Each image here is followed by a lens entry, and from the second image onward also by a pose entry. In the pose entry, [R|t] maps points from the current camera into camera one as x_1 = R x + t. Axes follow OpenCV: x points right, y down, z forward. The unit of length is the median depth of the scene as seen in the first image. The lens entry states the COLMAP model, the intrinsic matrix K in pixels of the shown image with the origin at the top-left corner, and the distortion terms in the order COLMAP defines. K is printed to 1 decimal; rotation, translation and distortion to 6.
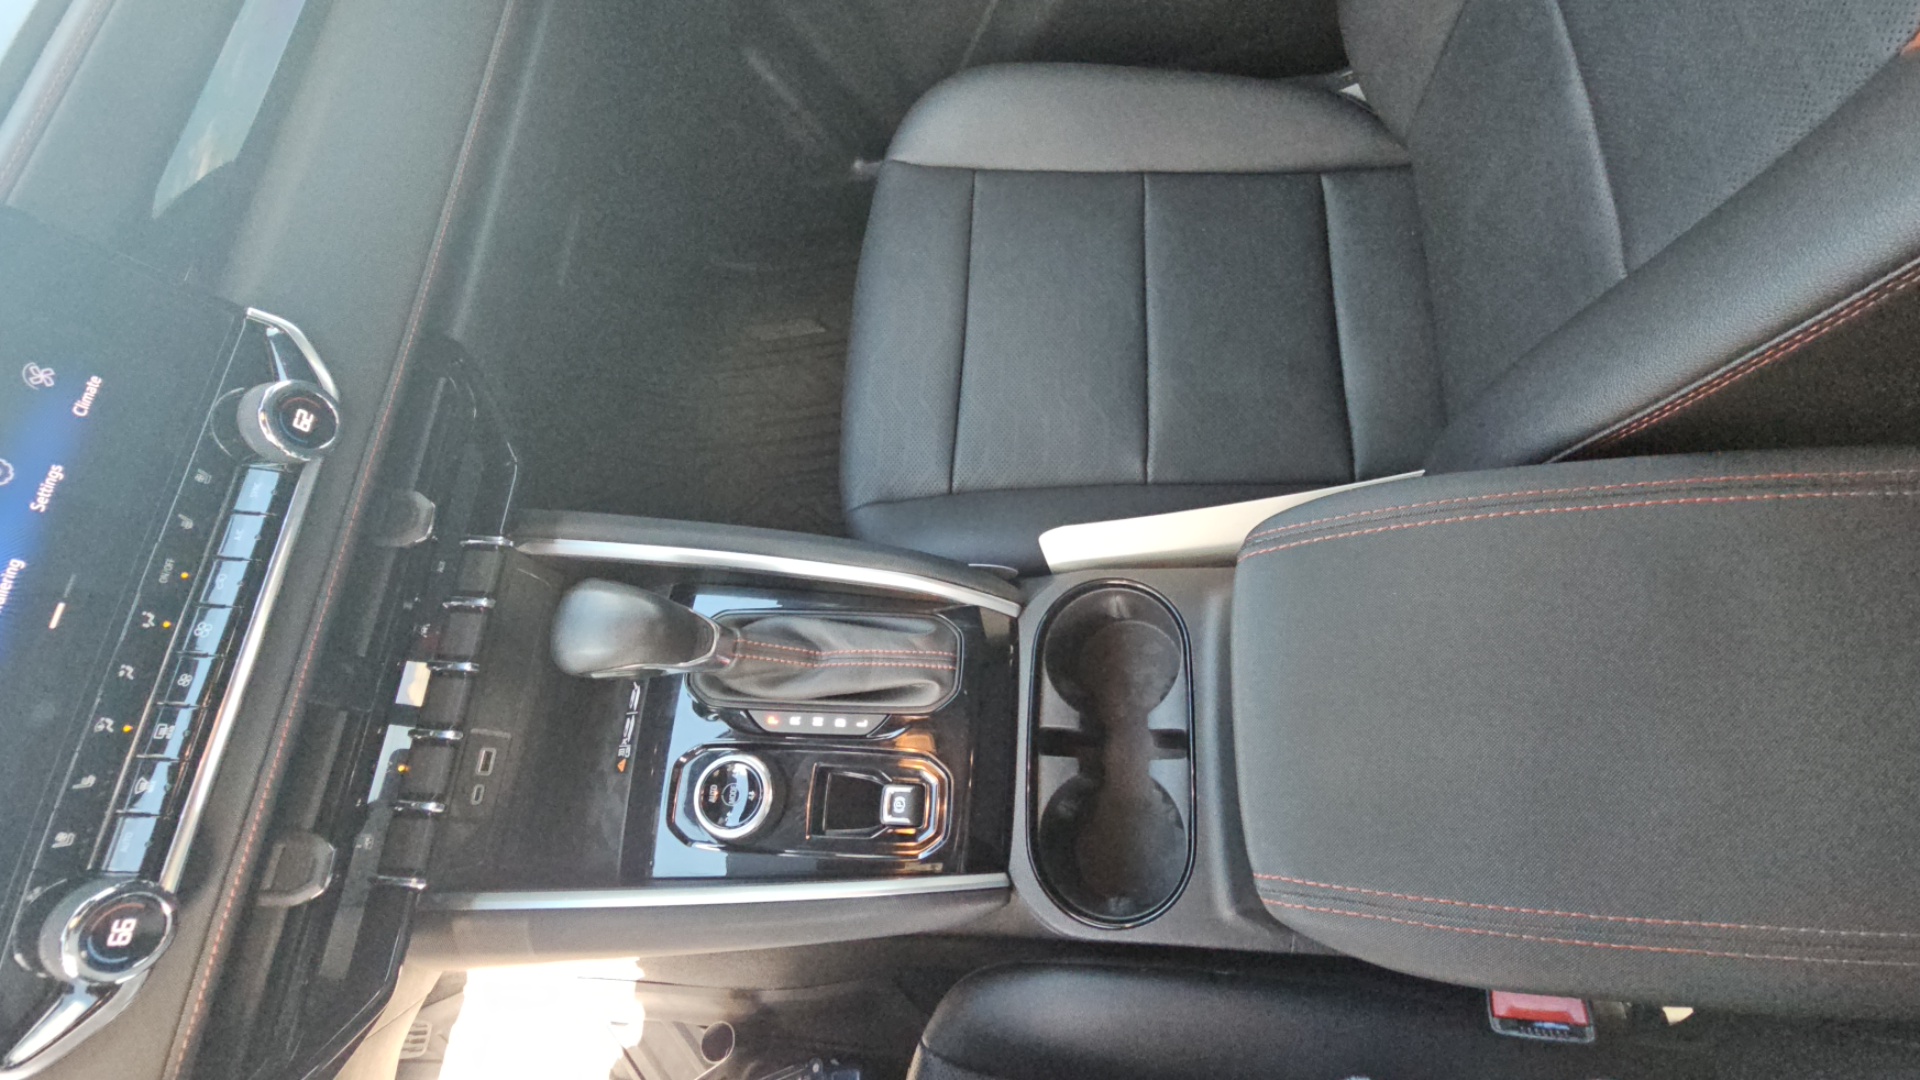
lens RADIAL K [[858.1, 0, 980.4], [0, 858.1, 543.3], [0, 0, 1]] dist [0.014029, -0.011423]
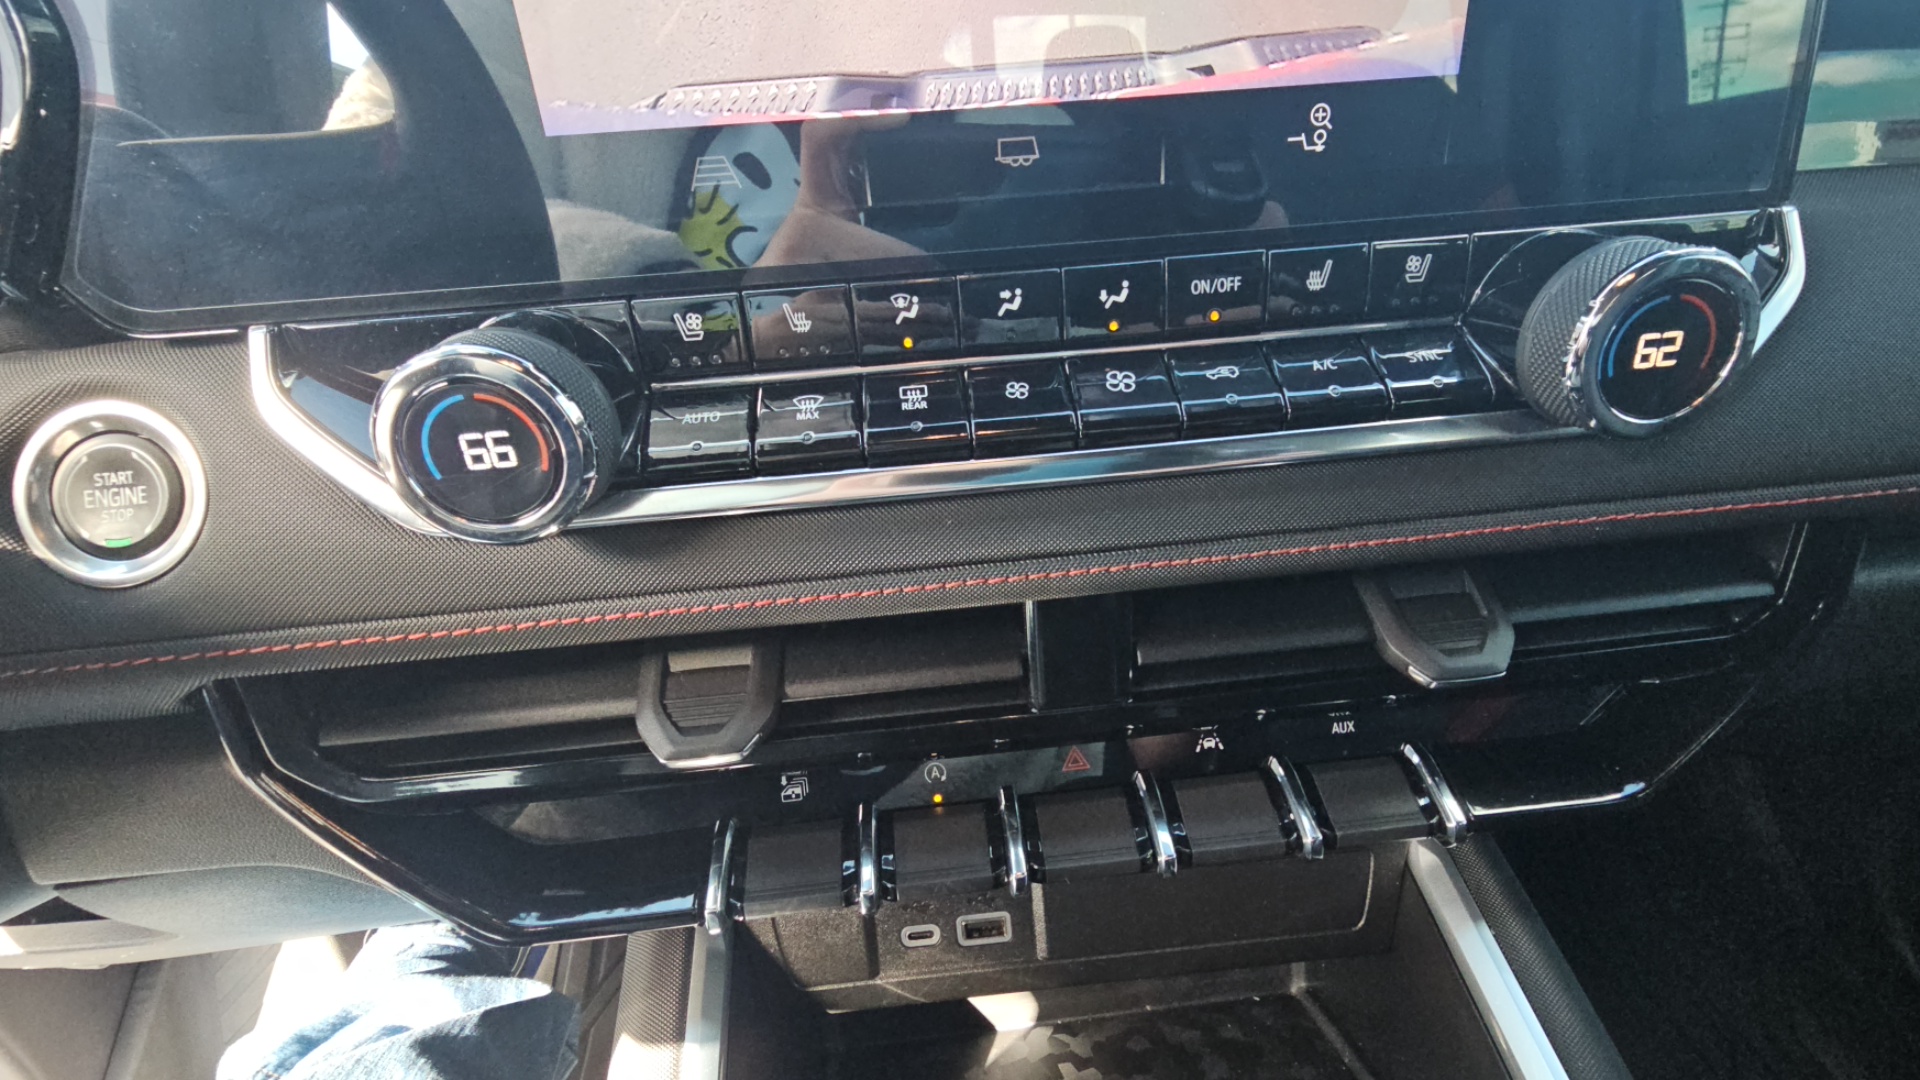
lens RADIAL K [[858.1, 0, 980.4], [0, 858.1, 543.3], [0, 0, 1]] dist [0.014029, -0.011423]
pose [[0.161309, 0.694694, -0.700985, -0.423349], [-0.919447, 0.363878, 0.149031, 0.110971], [0.358604, 0.620479, 0.697431, 0.571175]]
